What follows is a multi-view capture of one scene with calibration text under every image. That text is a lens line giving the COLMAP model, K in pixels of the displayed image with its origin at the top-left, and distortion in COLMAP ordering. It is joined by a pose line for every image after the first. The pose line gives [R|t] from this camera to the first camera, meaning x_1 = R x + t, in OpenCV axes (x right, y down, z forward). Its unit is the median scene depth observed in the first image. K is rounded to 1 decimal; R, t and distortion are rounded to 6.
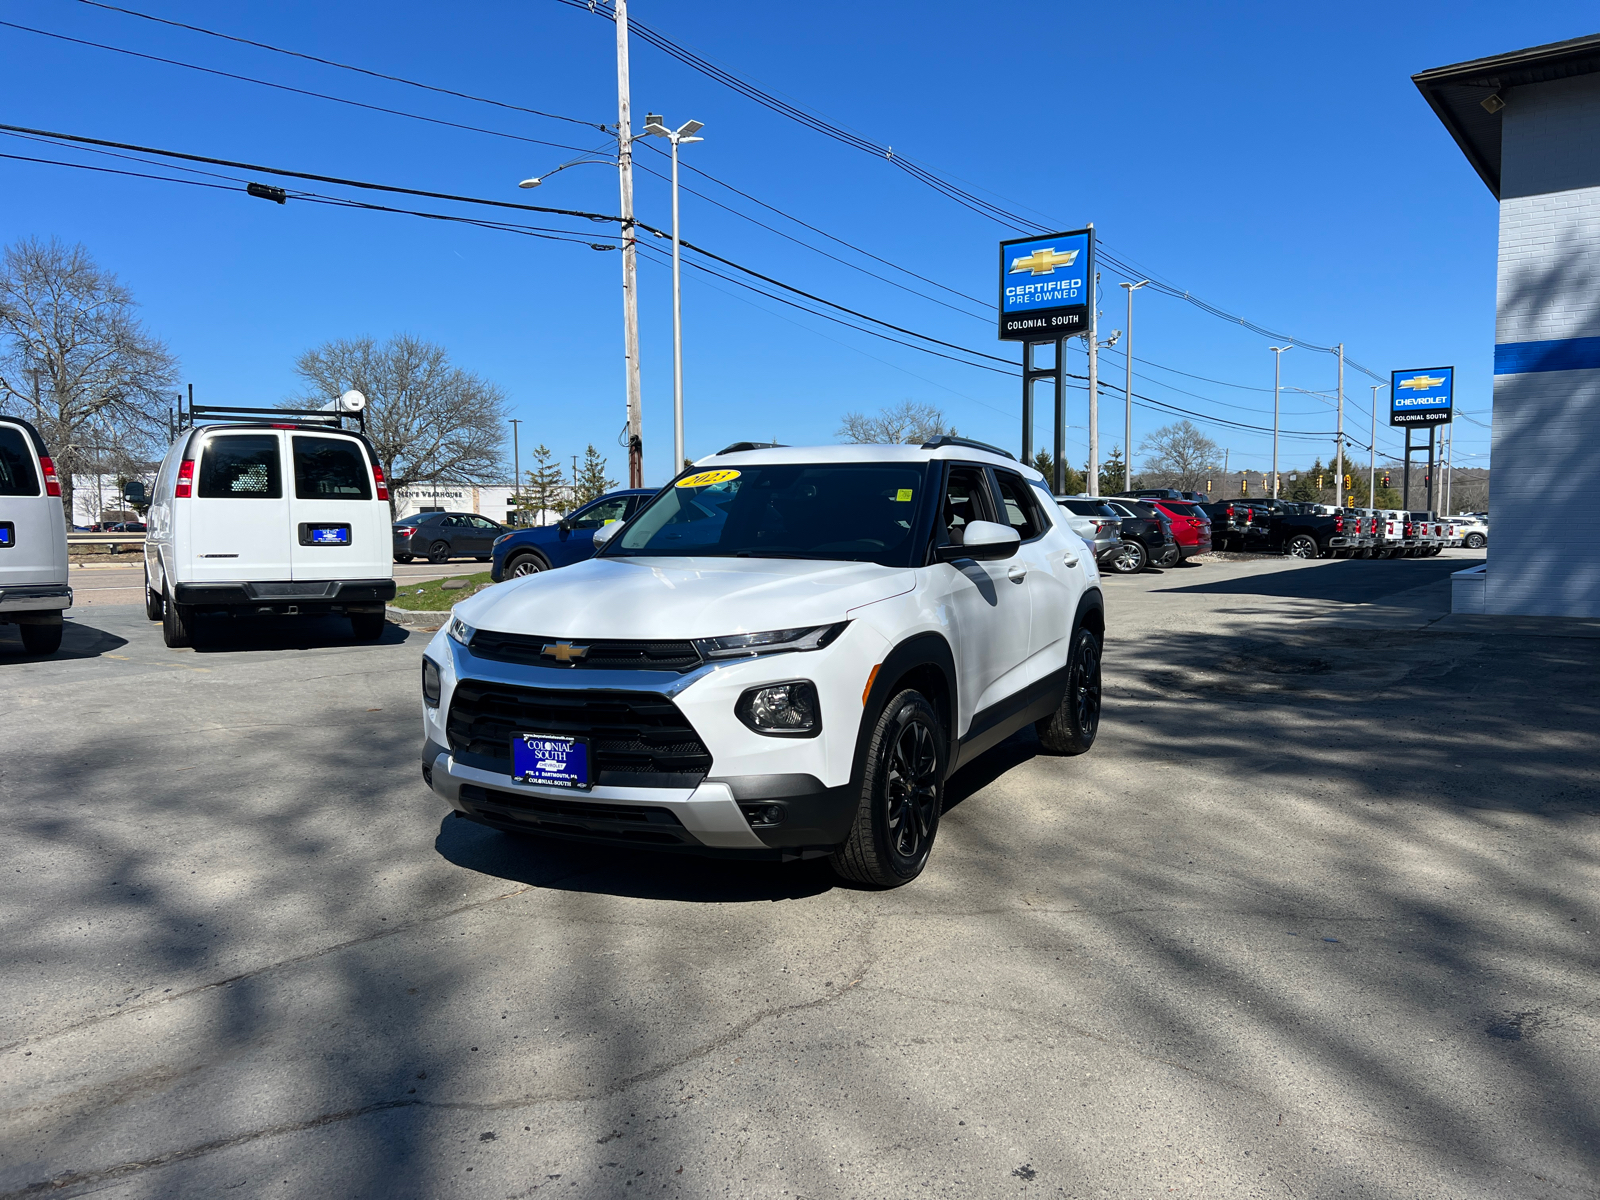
lens RADIAL K [[1212.5, 0, 798.7], [0, 1212.5, 603.3], [0, 0, 1]] dist [0.052888, -0.060175]
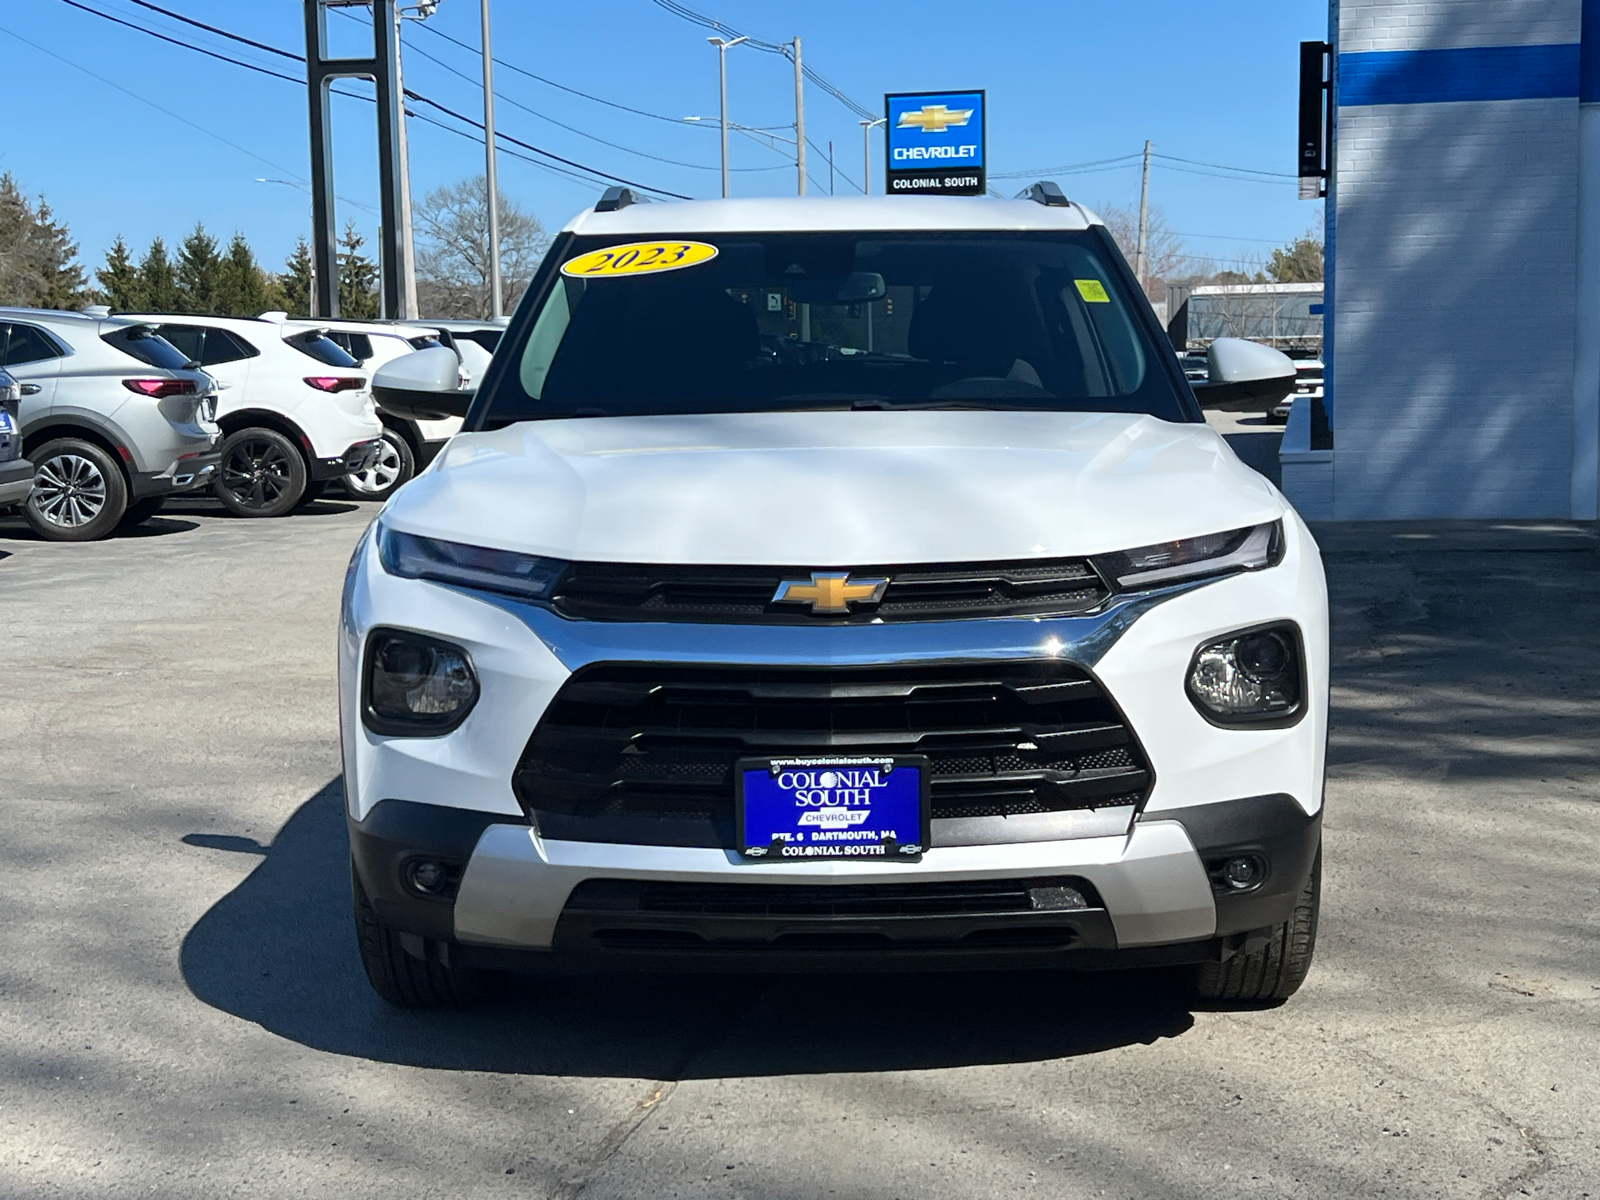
lens RADIAL K [[2541.2, 0, 784.5], [0, 2541.2, 627.9], [0, 0, 1]] dist [0.087235, 0.000000]
pose [[0.904474, -0.050376, 0.423543, -0.493753], [0.038285, 0.998581, 0.037013, 0.010825], [-0.424807, -0.017262, 0.905119, 0.039323]]
